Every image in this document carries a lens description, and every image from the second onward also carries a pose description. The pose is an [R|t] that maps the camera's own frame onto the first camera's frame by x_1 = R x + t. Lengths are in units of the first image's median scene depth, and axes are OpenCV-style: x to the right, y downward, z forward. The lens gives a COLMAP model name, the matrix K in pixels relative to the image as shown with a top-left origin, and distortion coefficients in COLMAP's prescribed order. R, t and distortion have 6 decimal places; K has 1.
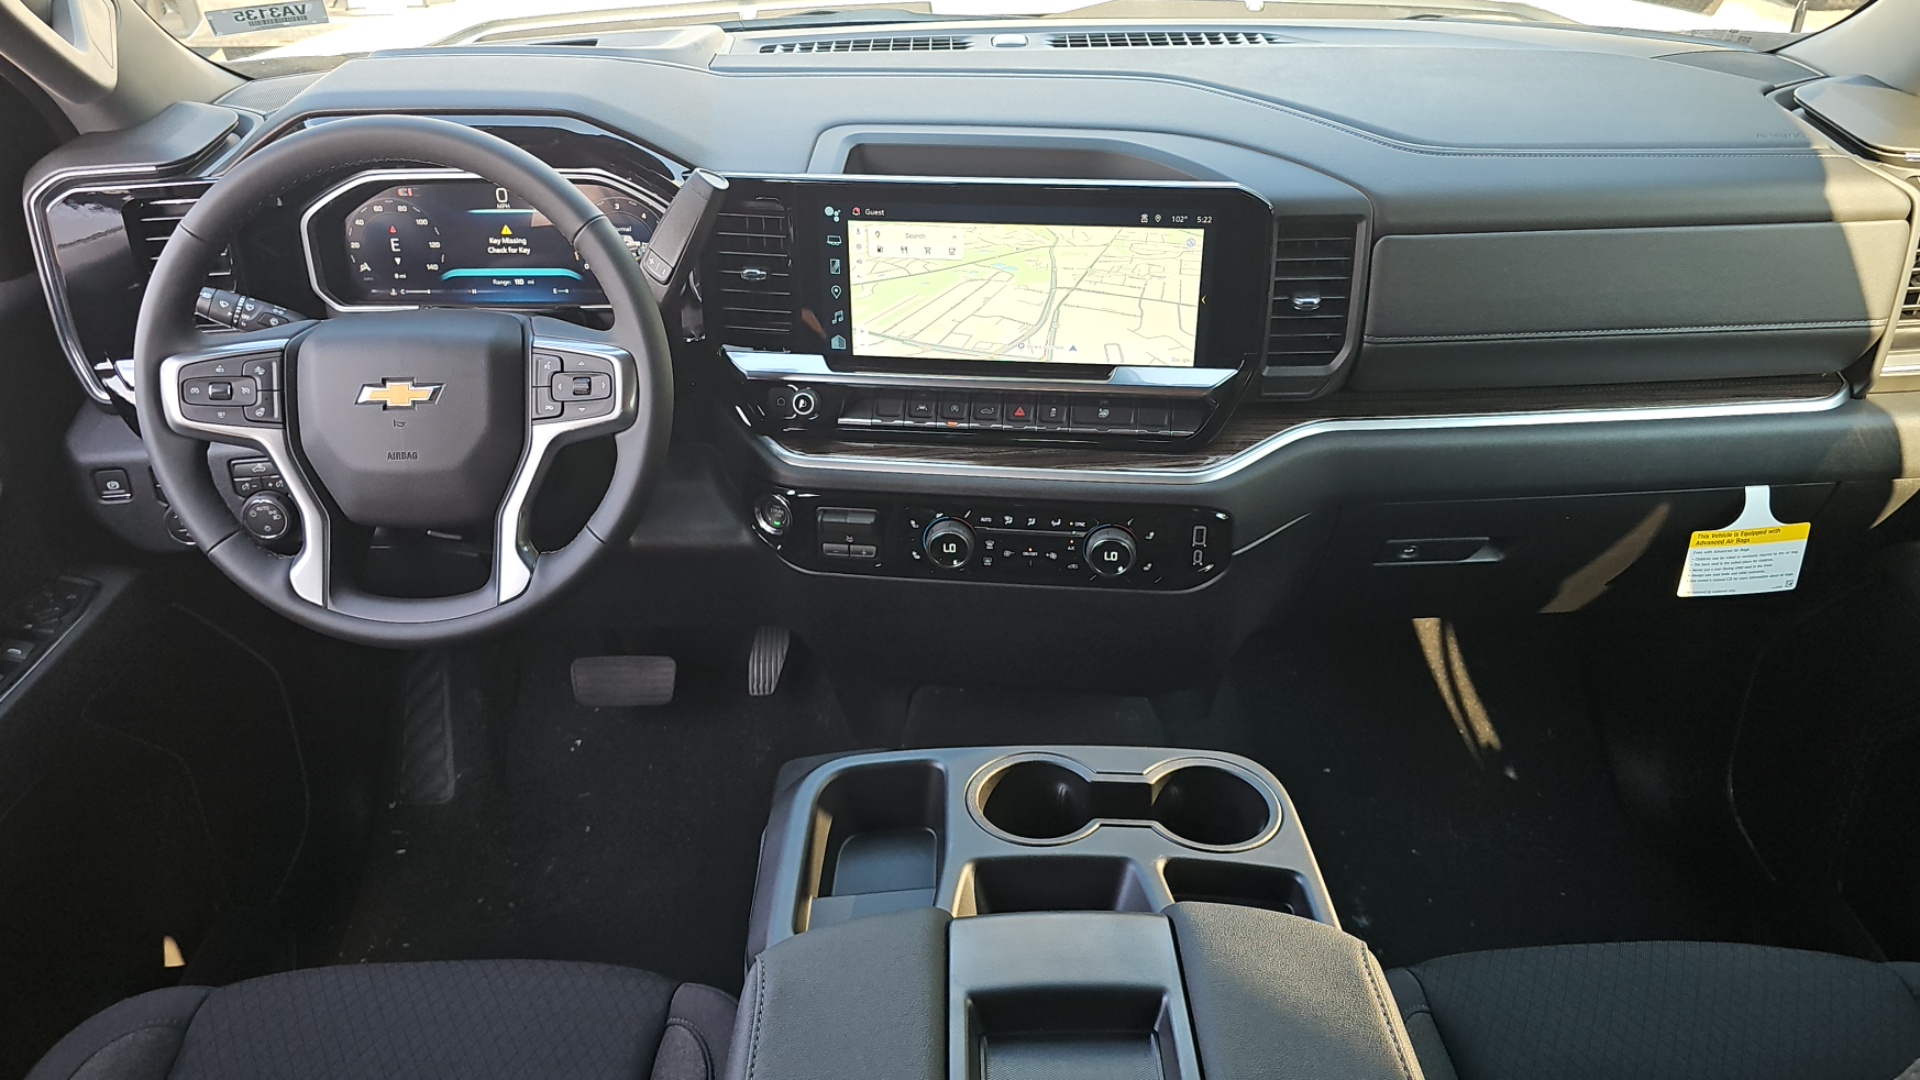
lens RADIAL K [[1329.8, 0, 960.0], [0, 1329.8, 540.0], [0, 0, 1]] dist [0.008339, -0.003757]
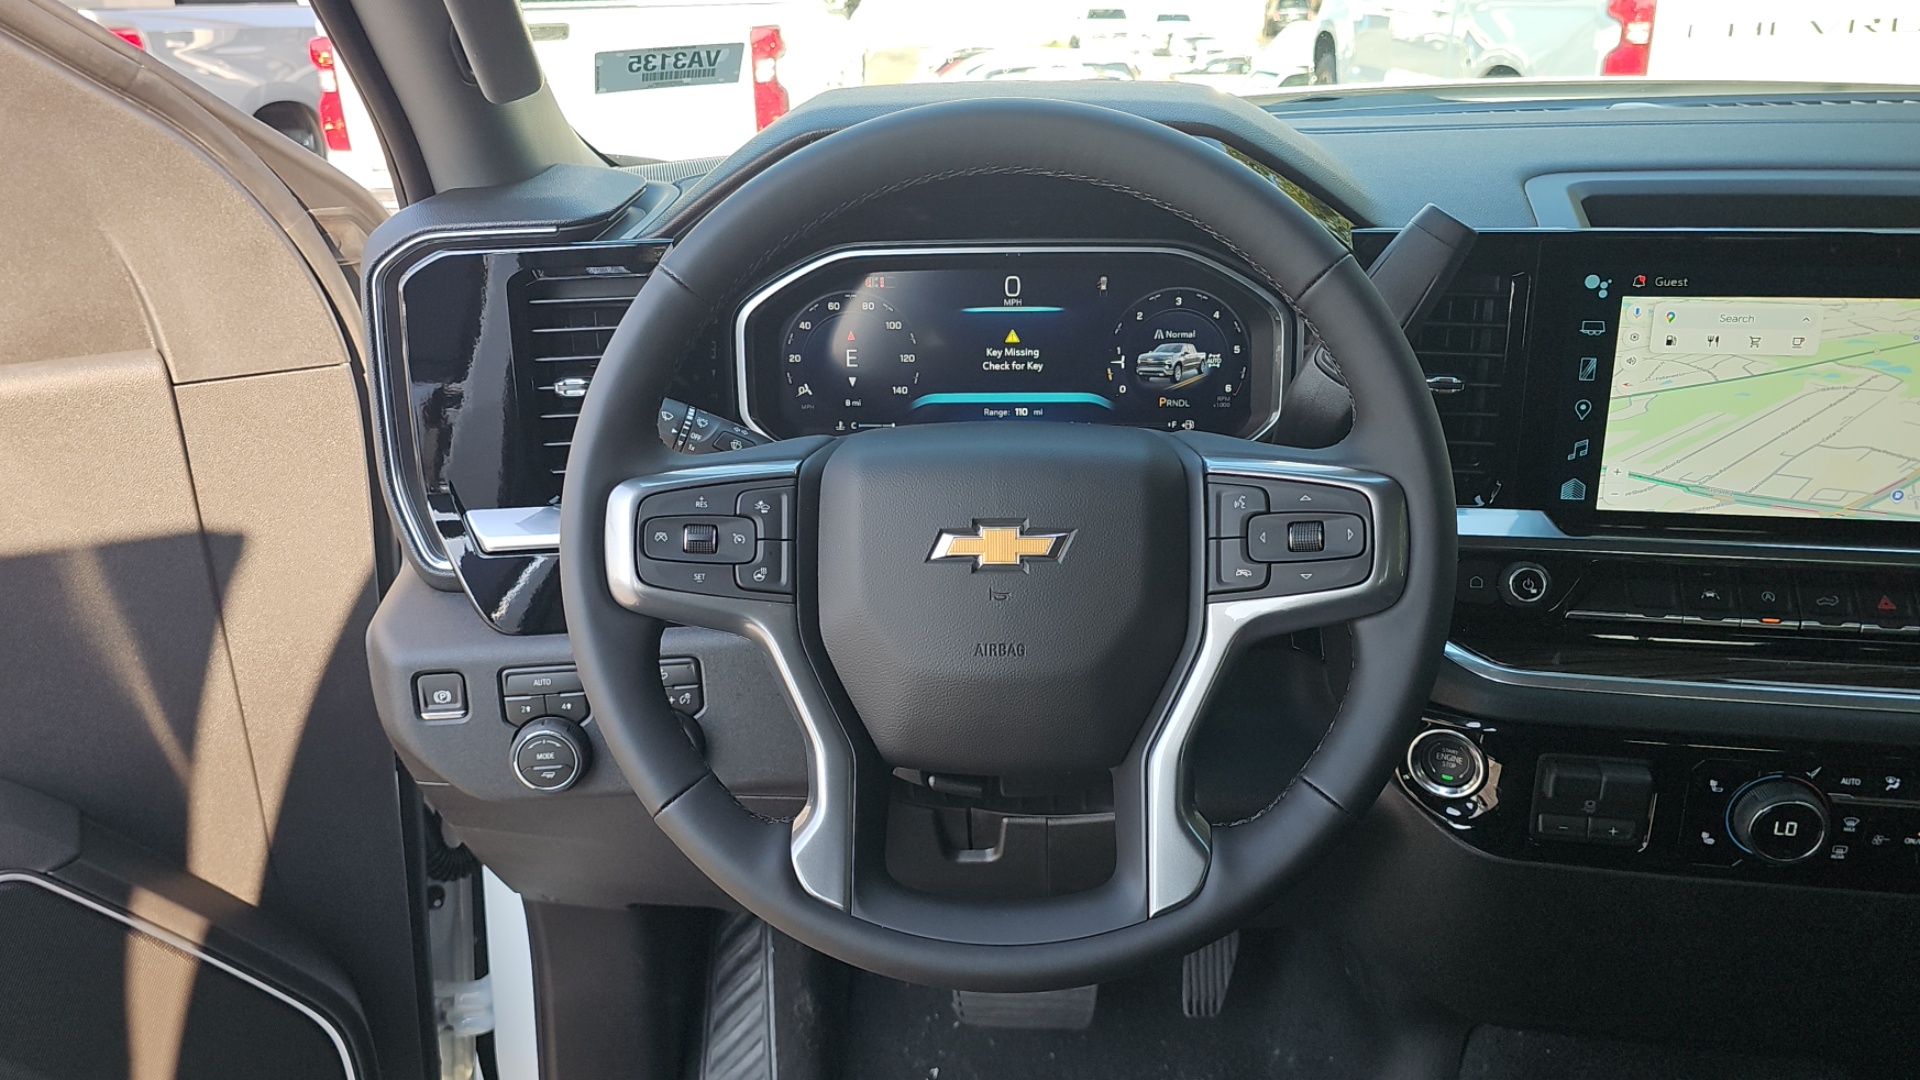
lens RADIAL K [[1395.2, 0, 1012.2], [0, 1395.2, 540.7], [0, 0, 1]] dist [0.103454, -0.112431]
pose [[0.997495, 0.009841, -0.070051, -0.332495], [-0.021501, 0.985604, -0.167698, -0.006949], [0.067392, 0.168784, 0.983346, 0.347471]]
